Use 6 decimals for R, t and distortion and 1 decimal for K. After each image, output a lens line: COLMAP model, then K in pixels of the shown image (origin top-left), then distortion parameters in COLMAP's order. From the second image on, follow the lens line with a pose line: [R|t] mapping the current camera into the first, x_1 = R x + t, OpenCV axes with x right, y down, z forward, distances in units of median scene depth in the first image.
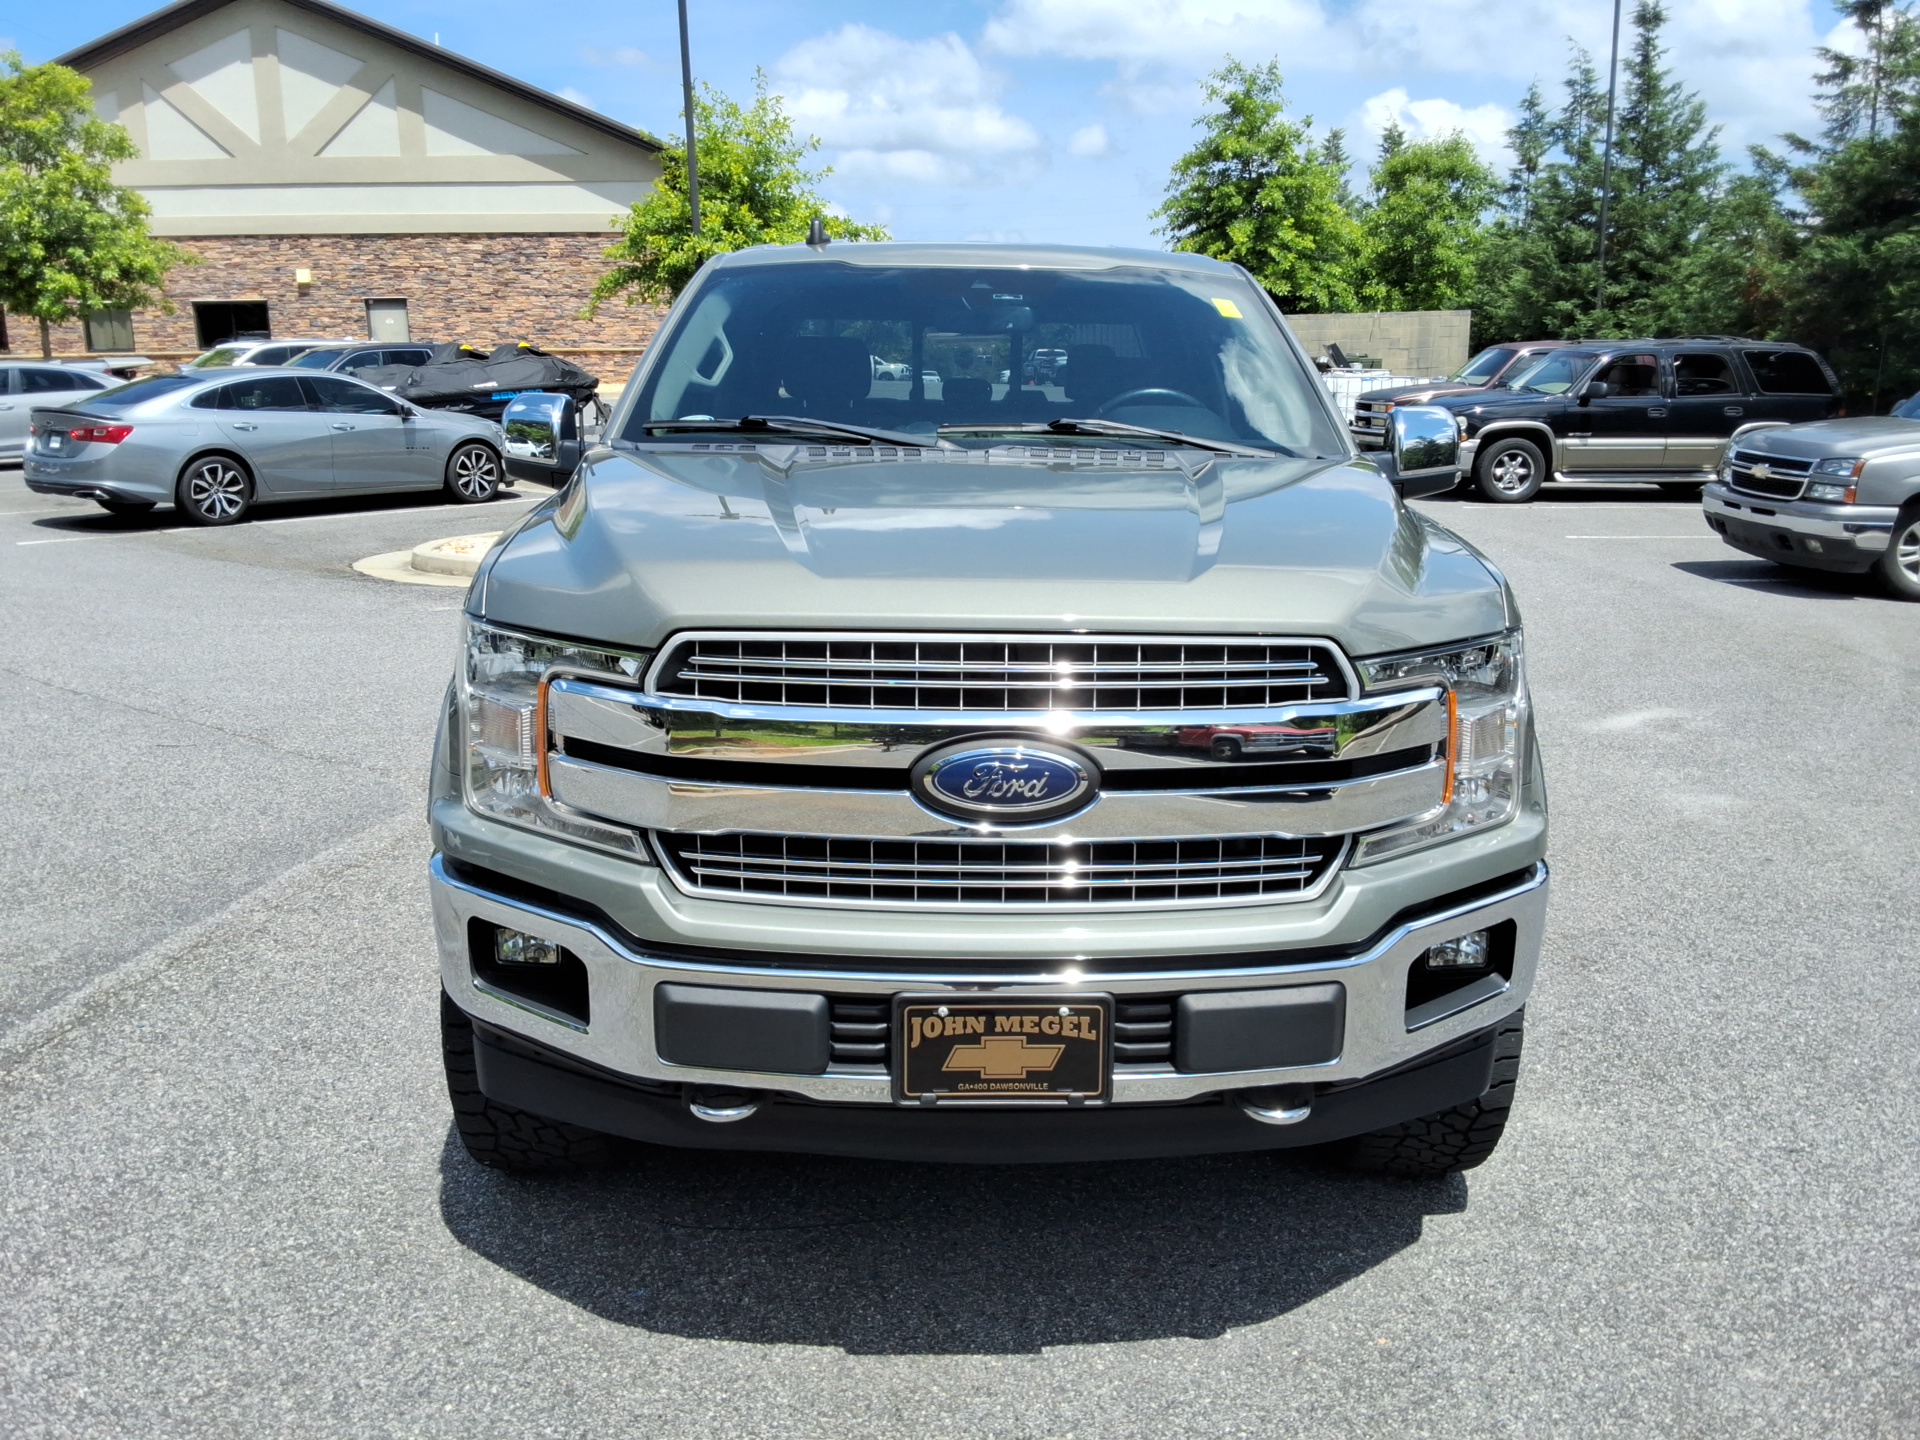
lens RADIAL K [[1547.5, 0, 975.5], [0, 1547.5, 707.5], [0, 0, 1]] dist [0.103271, -0.158954]
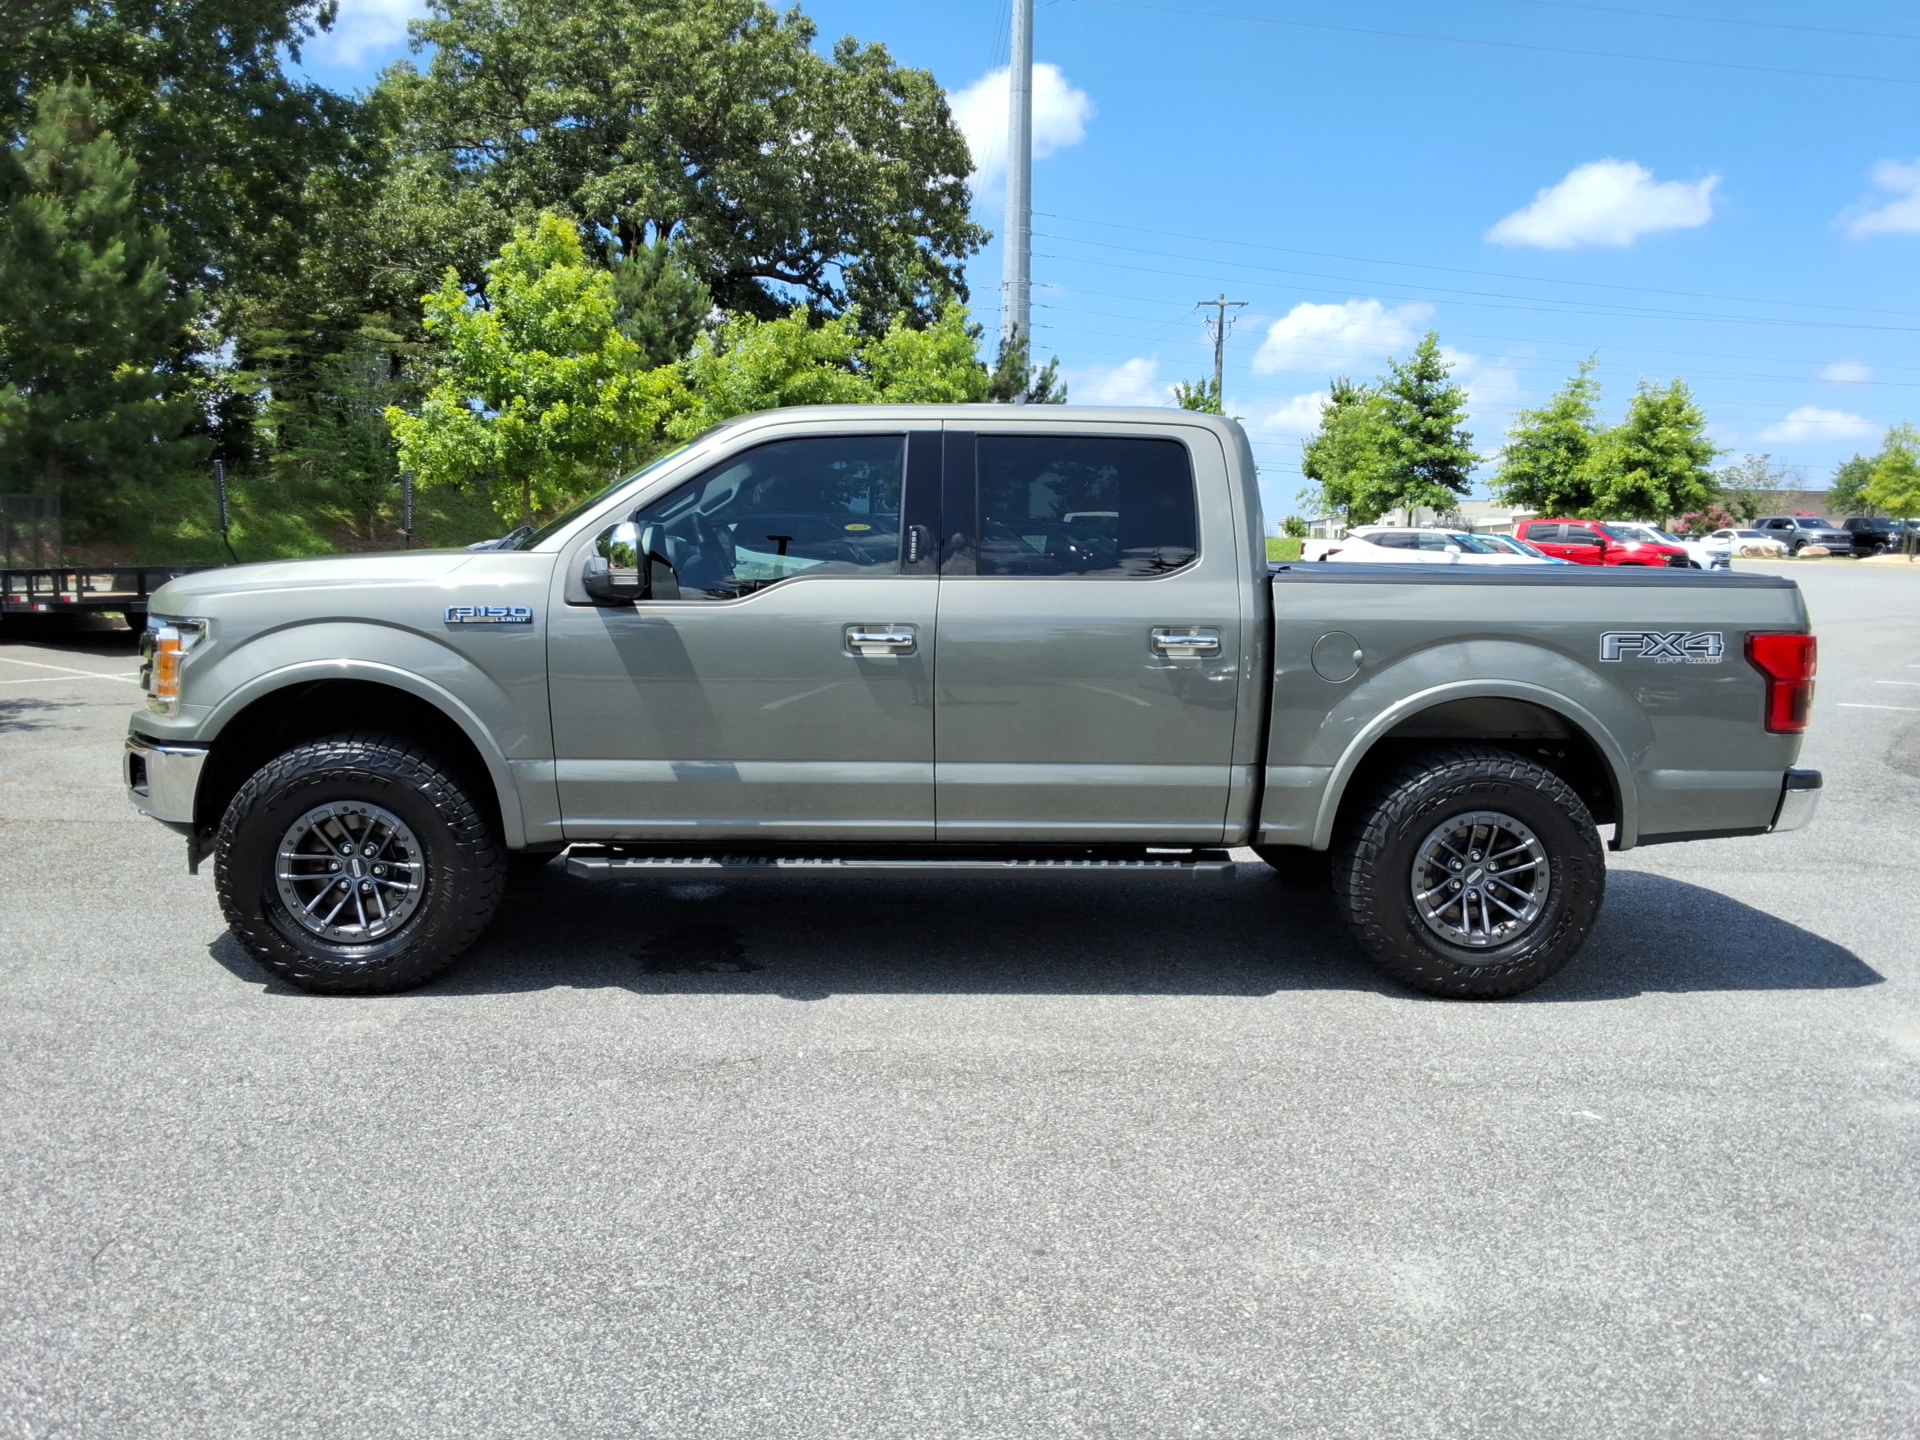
lens RADIAL K [[1547.5, 0, 972.7], [0, 1547.5, 707.7], [0, 0, 1]] dist [0.103271, -0.158954]
pose [[0.028154, 0.102825, -0.994301, 0.164211], [-0.226357, 0.969512, 0.093852, -0.024655], [0.973637, 0.222425, 0.050571, 0.133863]]
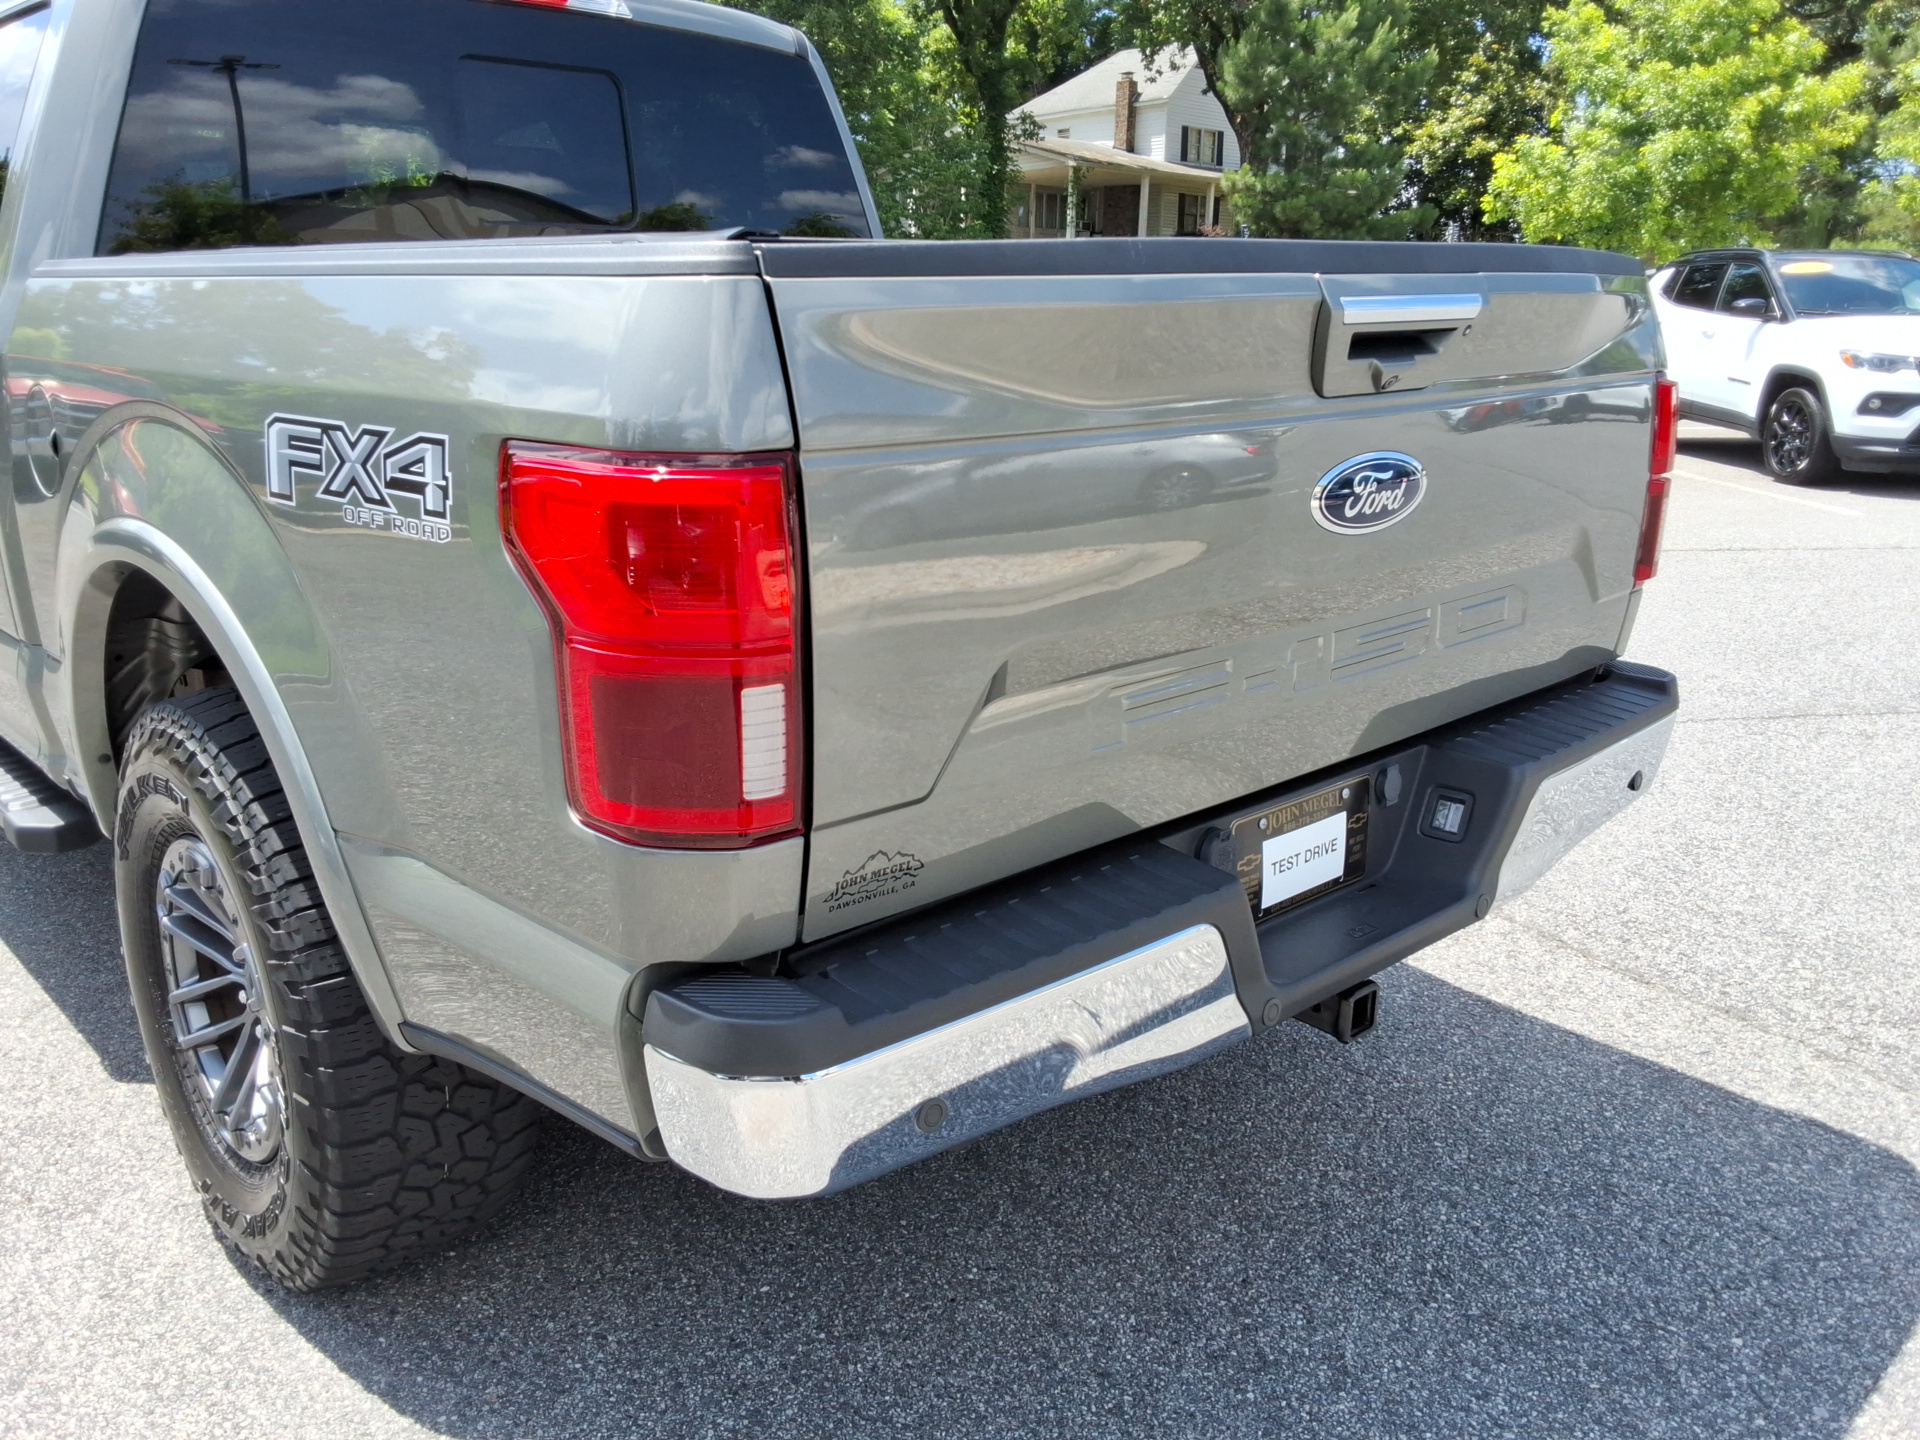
lens RADIAL K [[1547.5, 0, 965.5], [0, 1547.5, 699.4], [0, 0, 1]] dist [0.103271, -0.158954]
pose [[-0.749999, 0.152913, -0.643521, 0.040719], [-0.150031, 0.908224, 0.390666, -0.044631], [0.644199, 0.389547, -0.658226, 0.242583]]
